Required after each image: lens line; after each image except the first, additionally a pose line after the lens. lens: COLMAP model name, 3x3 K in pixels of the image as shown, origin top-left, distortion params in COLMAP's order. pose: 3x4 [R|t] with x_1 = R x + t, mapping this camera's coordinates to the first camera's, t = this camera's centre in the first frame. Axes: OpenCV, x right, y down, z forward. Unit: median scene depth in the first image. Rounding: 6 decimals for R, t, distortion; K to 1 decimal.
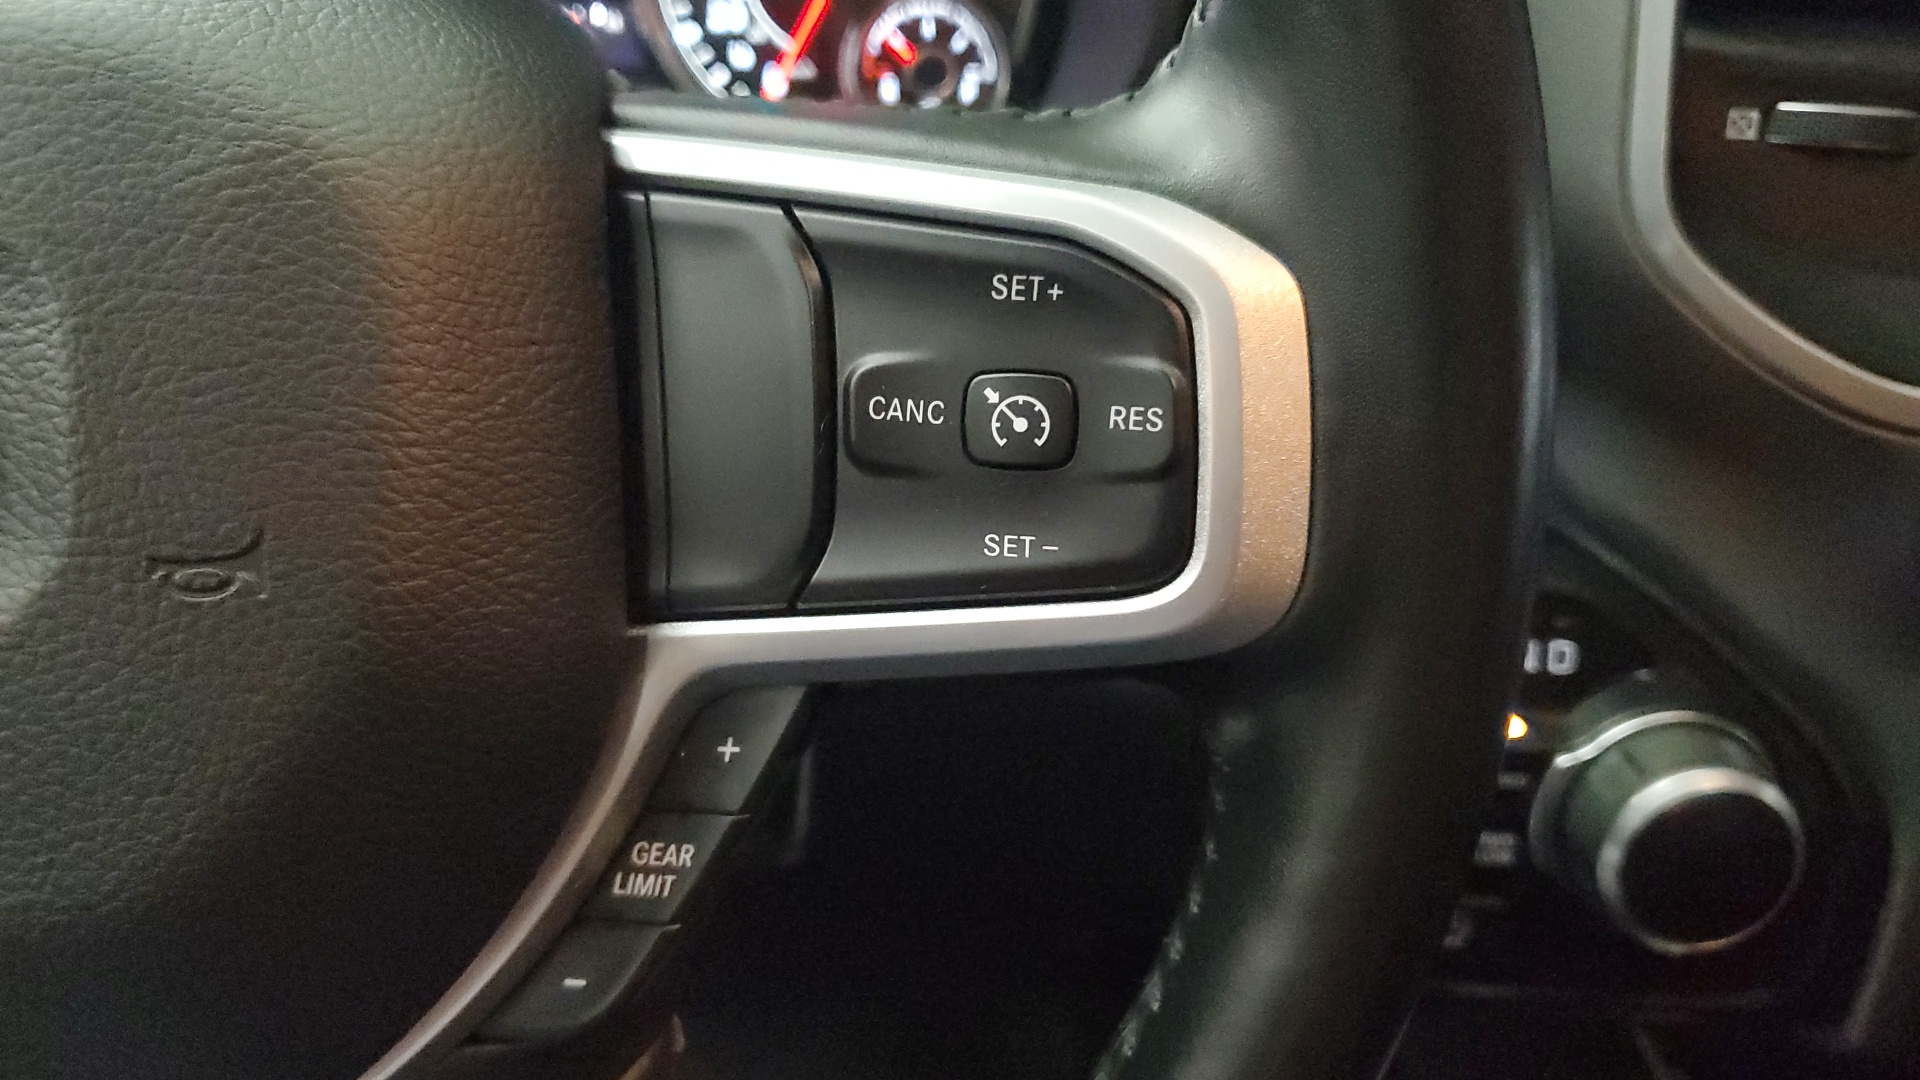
lens RADIAL K [[1521.9, 0, 948.1], [0, 1521.9, 532.0], [0, 0, 1]] dist [0.056969, -0.087811]
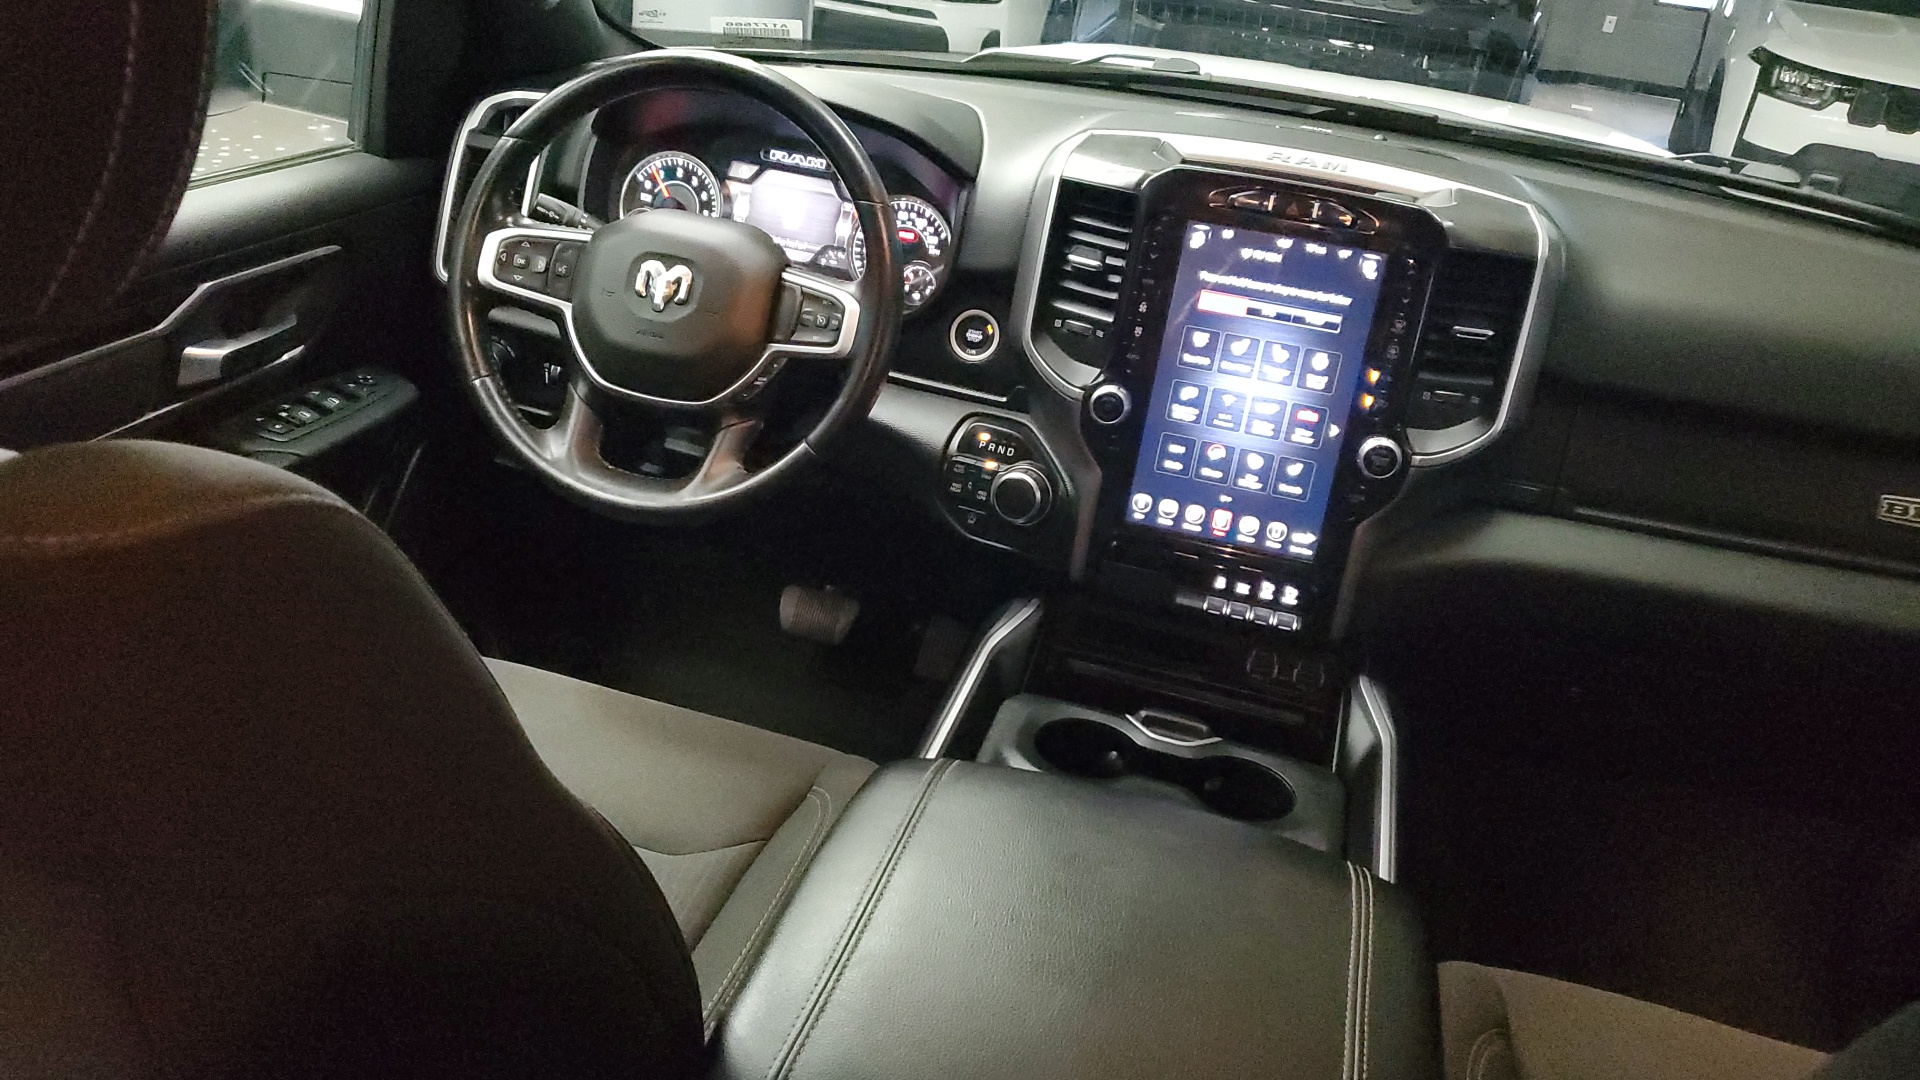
lens RADIAL K [[1521.9, 0, 938.1], [0, 1521.9, 553.0], [0, 0, 1]] dist [0.056969, -0.087811]
pose [[0.931269, 0.219510, -0.290781, 2.496621], [-0.256644, 0.961734, -0.095926, 1.319833], [0.258597, 0.163960, 0.951969, -4.724128]]
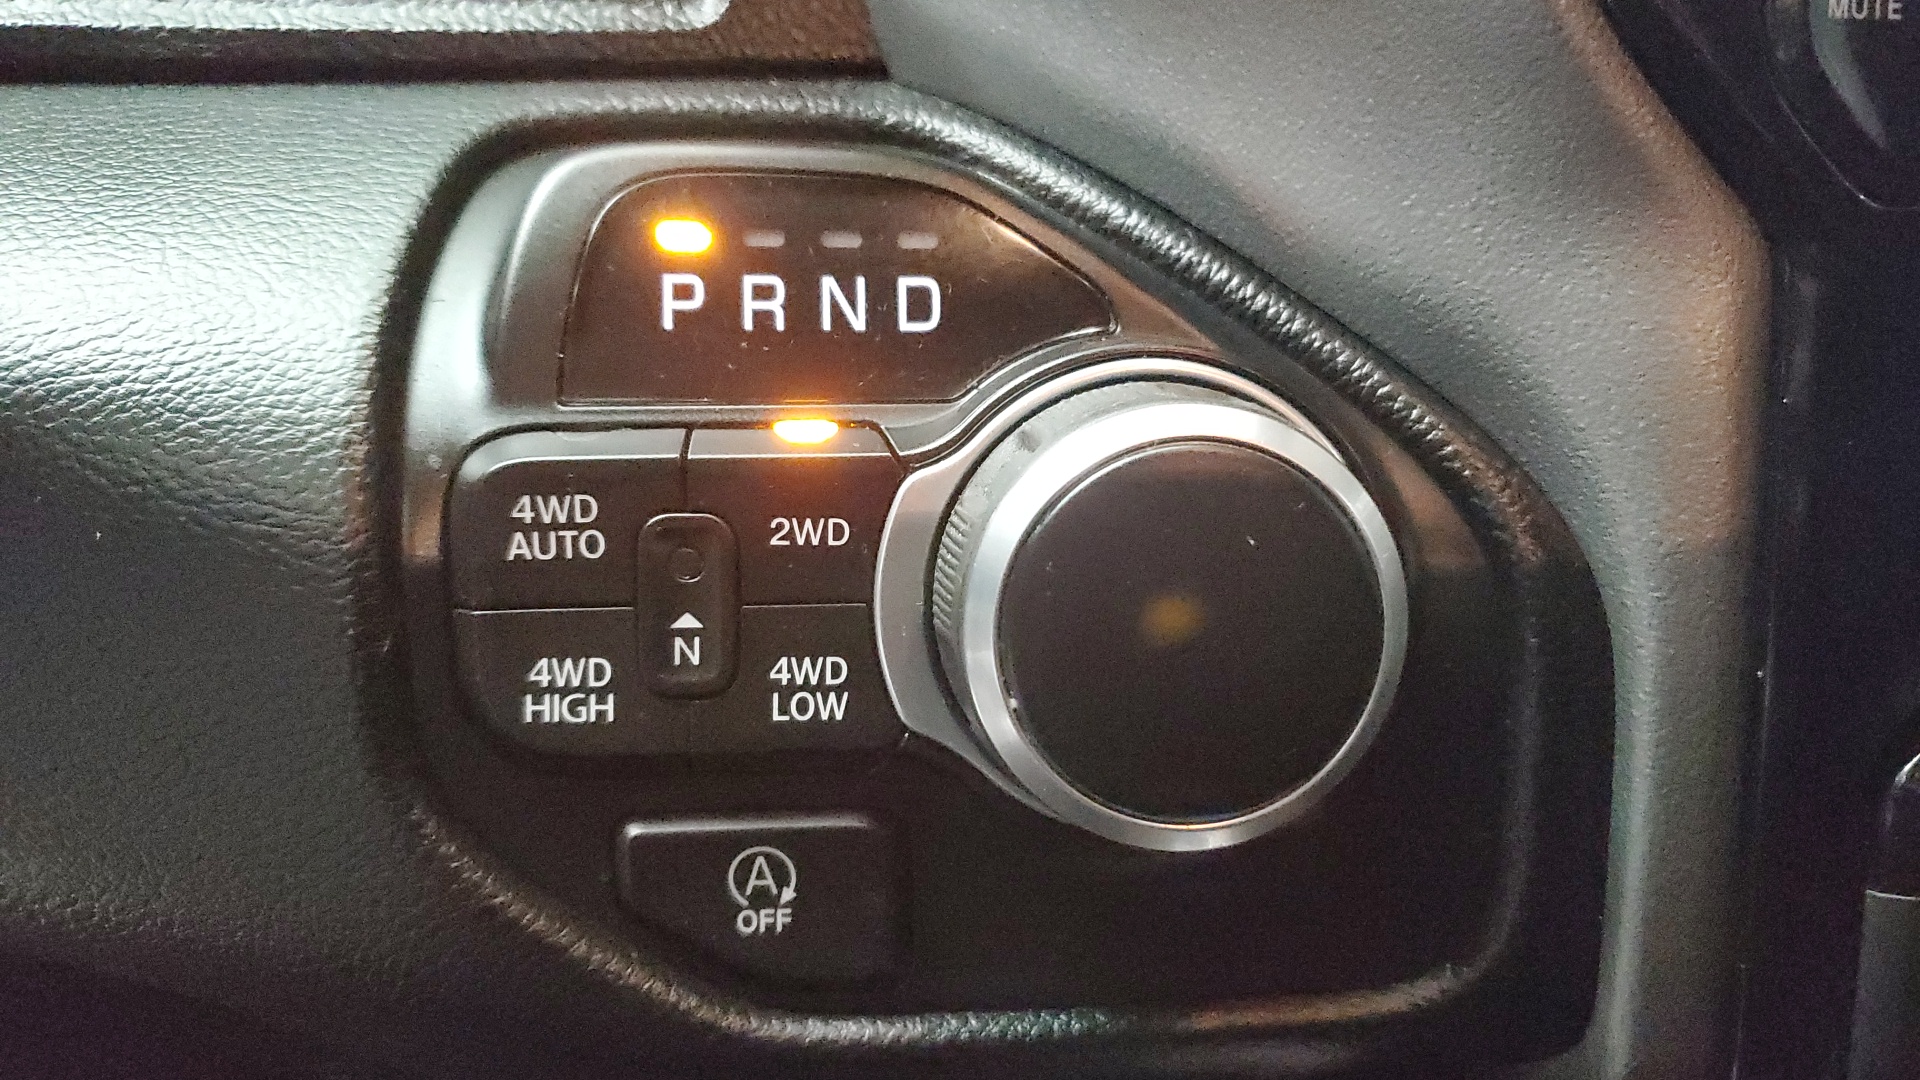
lens RADIAL K [[1521.9, 0, 1001.5], [0, 1521.9, 517.5], [0, 0, 1]] dist [0.056969, -0.087811]
pose [[0.989695, -0.054086, 0.132583, 0.636453], [0.078462, 0.979380, -0.186170, 0.435759], [-0.119780, 0.194654, 0.973531, 0.937780]]
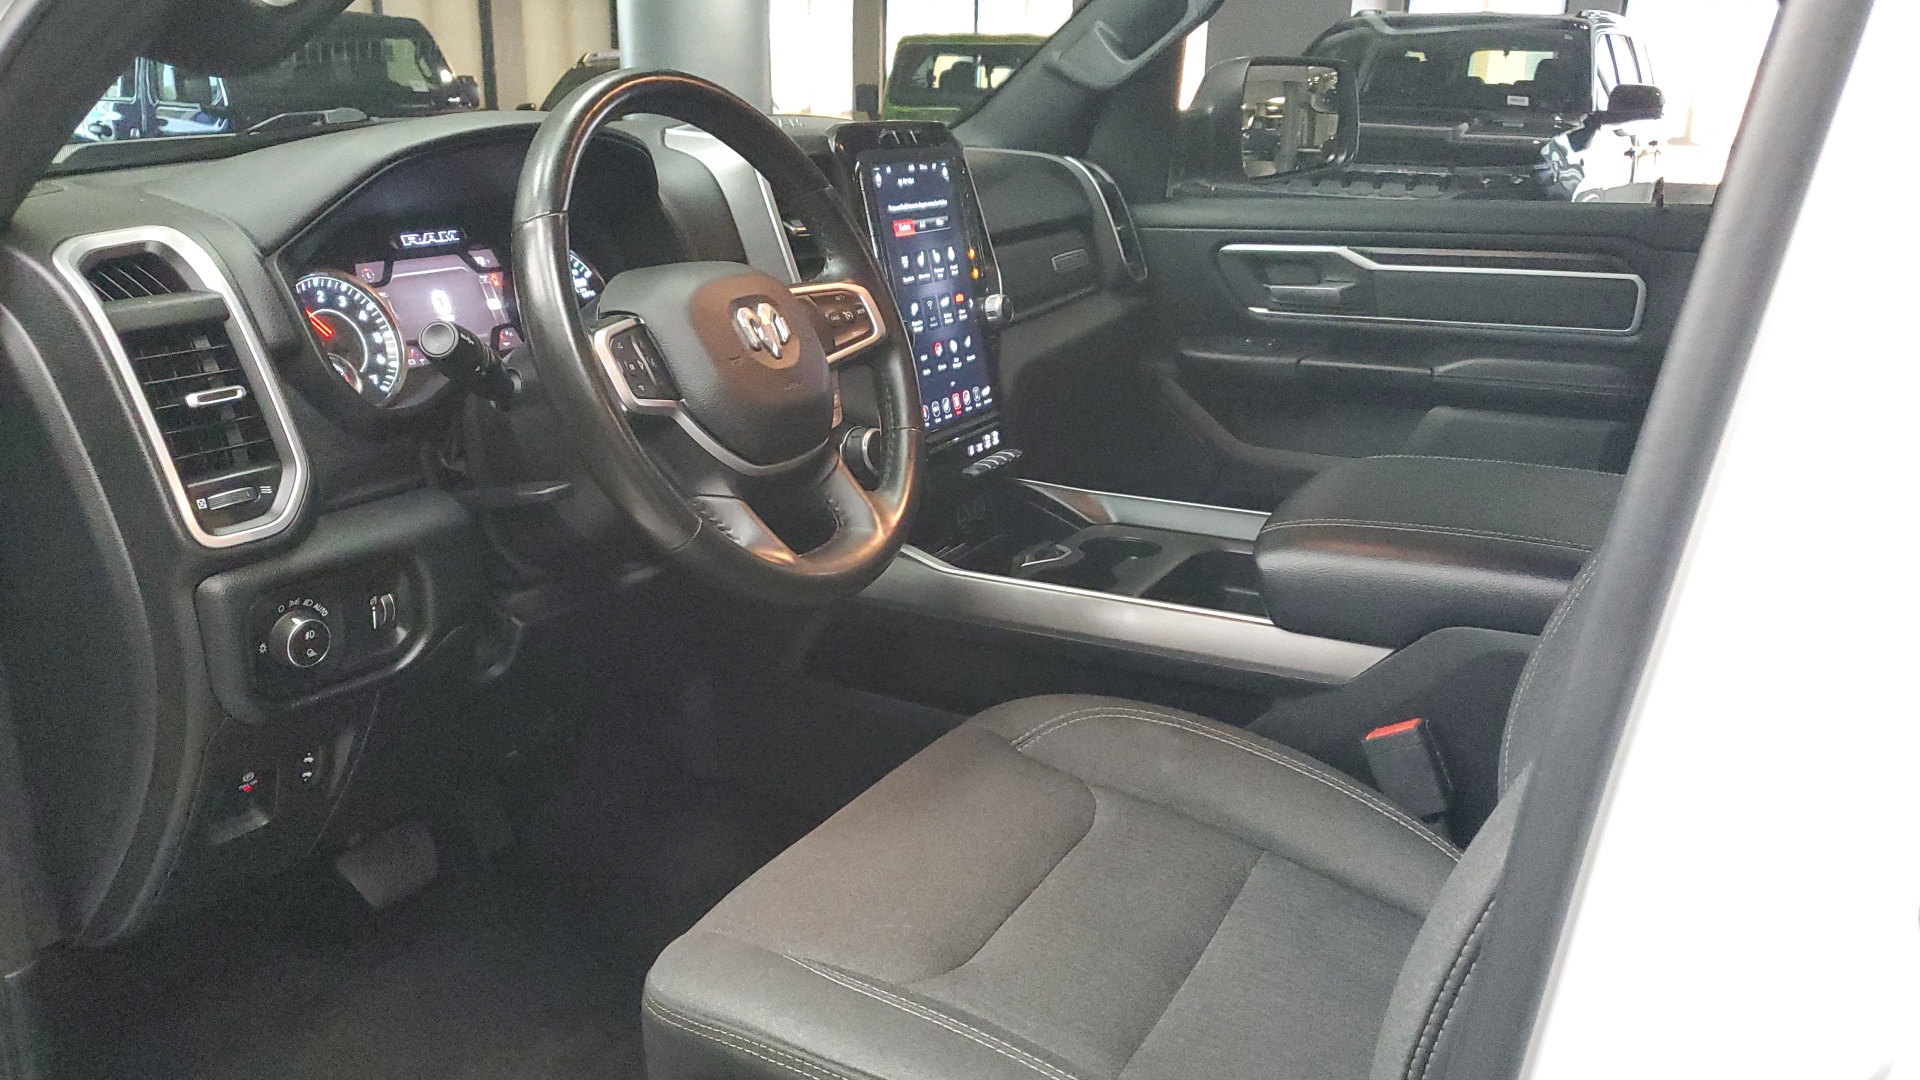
lens RADIAL K [[1521.9, 0, 957.4], [0, 1521.9, 554.7], [0, 0, 1]] dist [0.056969, -0.087811]
pose [[0.525292, -0.276051, 0.804900, -4.742266], [0.470035, 0.882638, -0.004041, 0.973582], [-0.709321, 0.380454, 0.593396, -2.558867]]
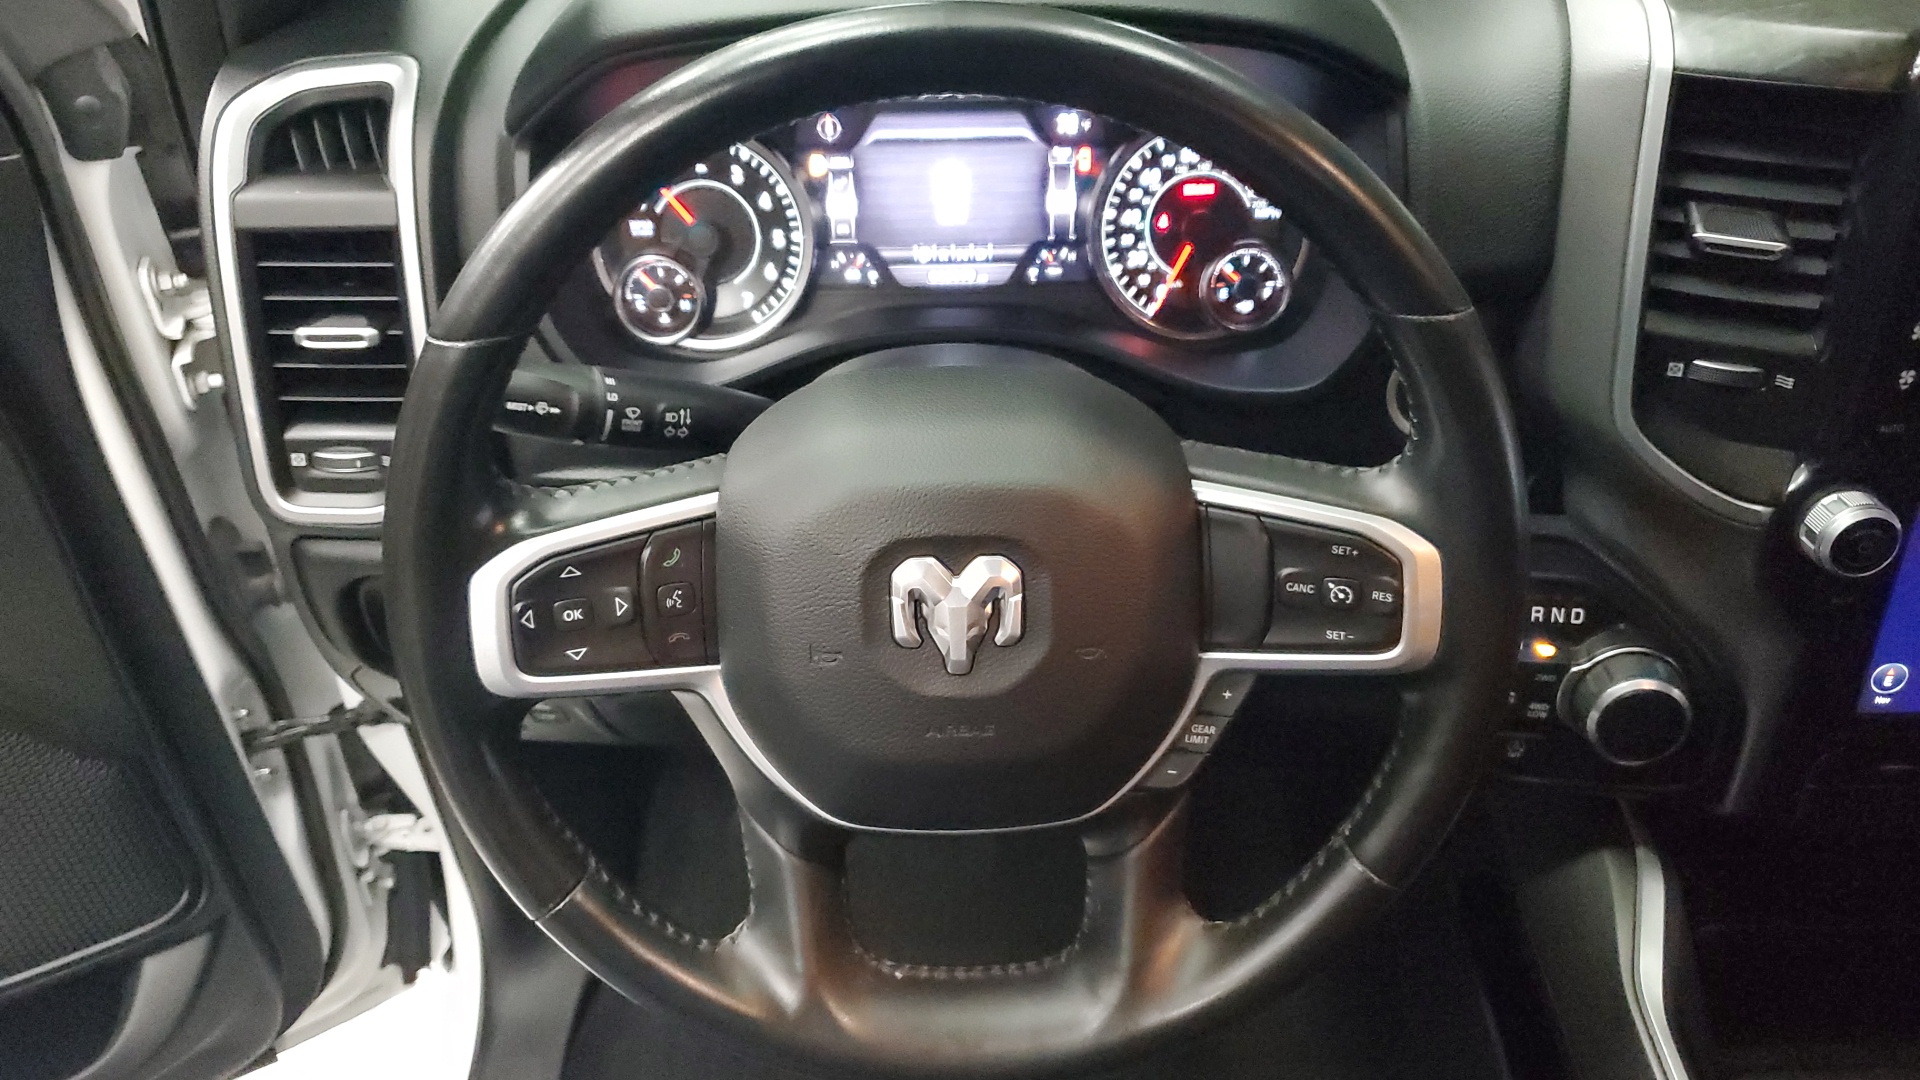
lens RADIAL K [[1521.9, 0, 949.5], [0, 1521.9, 519.0], [0, 0, 1]] dist [0.056969, -0.087811]
pose [[0.995487, 0.009211, -0.094446, -0.387184], [0.004159, 0.990086, 0.140402, -0.572526], [0.094803, -0.140161, 0.985580, -1.775070]]
